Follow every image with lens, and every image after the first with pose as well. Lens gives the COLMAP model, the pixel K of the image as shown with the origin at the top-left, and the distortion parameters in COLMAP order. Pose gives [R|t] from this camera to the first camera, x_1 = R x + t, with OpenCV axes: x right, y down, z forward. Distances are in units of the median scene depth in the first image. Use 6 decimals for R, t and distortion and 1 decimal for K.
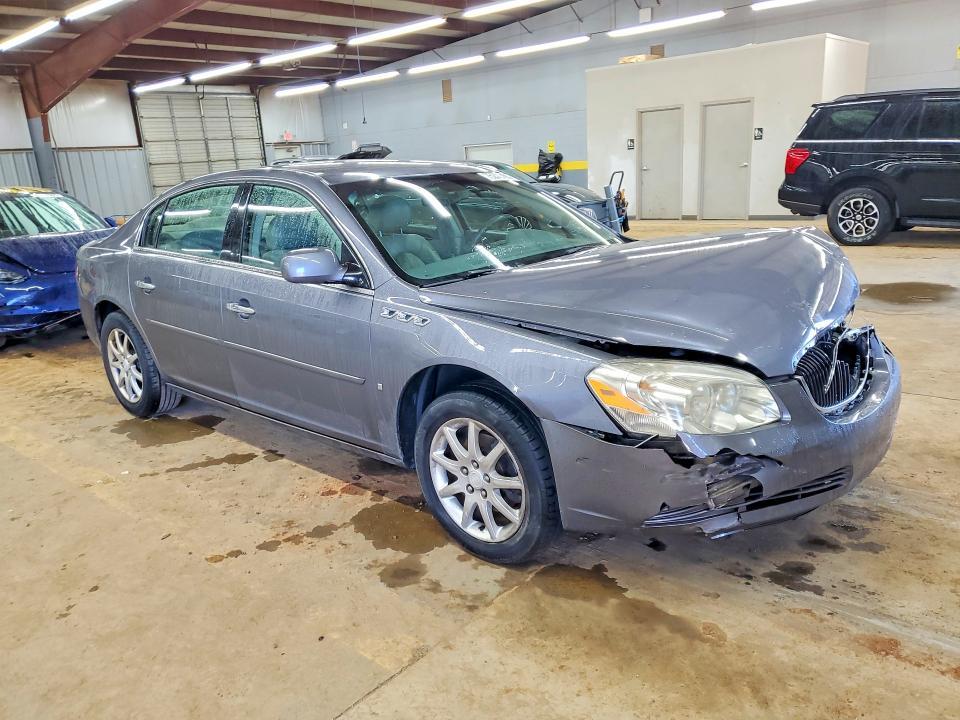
lens RADIAL K [[762.1, 0, 482.4], [0, 762.1, 360.7], [0, 0, 1]] dist [0.025084, -0.004971]
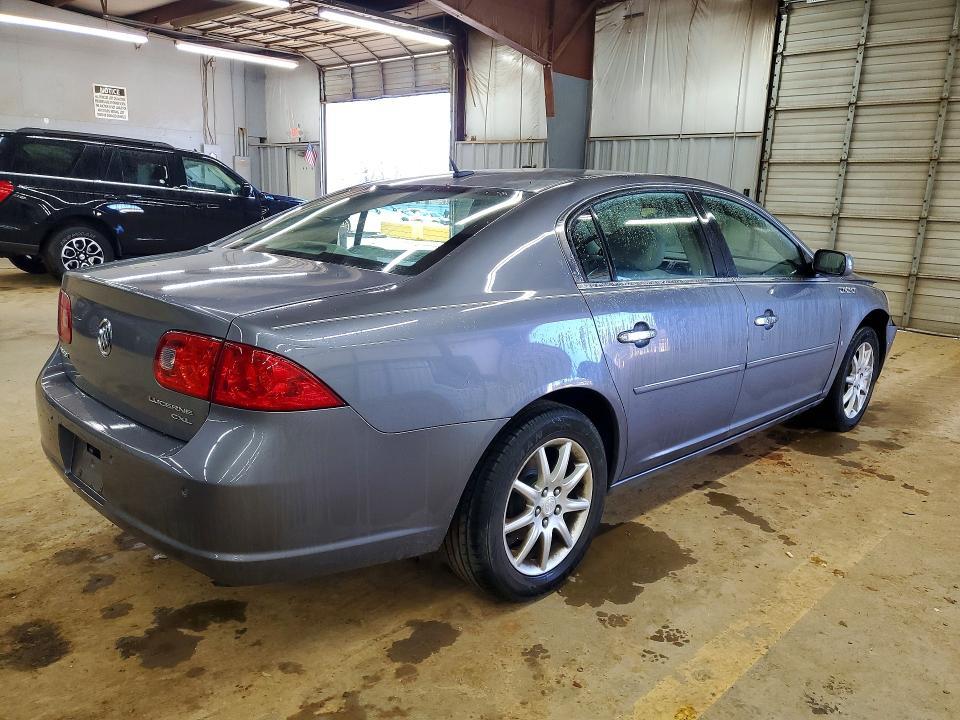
lens RADIAL K [[762.1, 0, 476.9], [0, 762.1, 364.9], [0, 0, 1]] dist [0.025084, -0.004971]
pose [[0.021691, -0.157419, 0.987294, -1.178890], [0.220544, 0.963952, 0.148852, -0.218820], [-0.975136, 0.214512, 0.055627, 1.194002]]
